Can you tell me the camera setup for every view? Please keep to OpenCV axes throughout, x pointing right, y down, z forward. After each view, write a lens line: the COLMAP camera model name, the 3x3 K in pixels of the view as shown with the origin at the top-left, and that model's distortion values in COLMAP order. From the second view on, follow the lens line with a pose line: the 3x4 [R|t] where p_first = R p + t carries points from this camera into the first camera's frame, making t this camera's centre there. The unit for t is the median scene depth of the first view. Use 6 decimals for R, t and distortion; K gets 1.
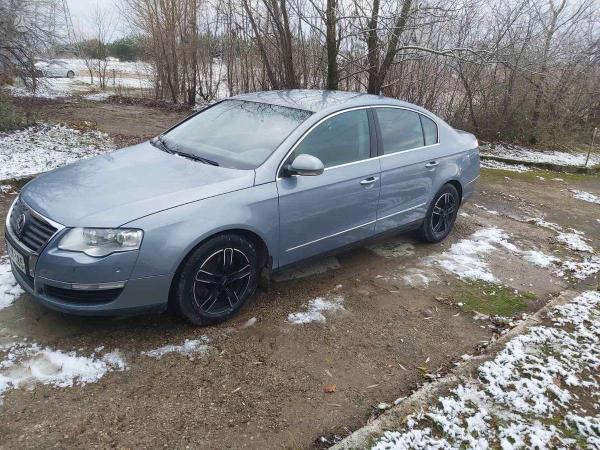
lens RADIAL K [[436.8, 0, 309.2], [0, 436.8, 225.6], [0, 0, 1]] dist [0.015387, -0.028991]
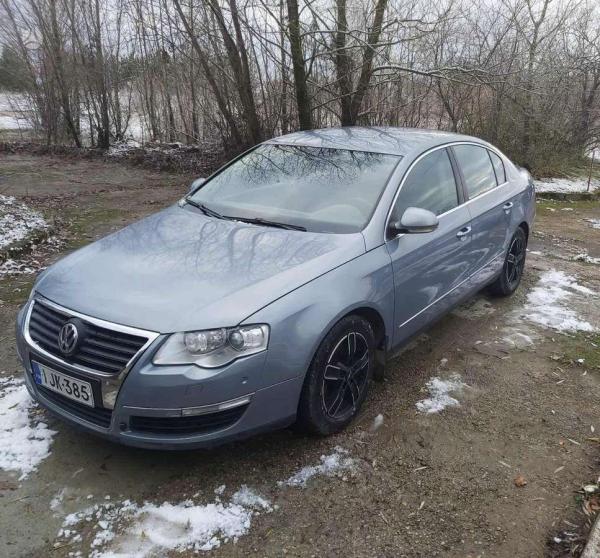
lens RADIAL K [[546.5, 0, 300.0], [0, 546.5, 279.0], [0, 0, 1]] dist [0.002978, 0.002690]
pose [[0.967358, -0.110952, 0.227832, -0.439550], [0.112240, 0.993654, 0.007337, -0.057684], [-0.227200, 0.018474, 0.973673, 0.041441]]
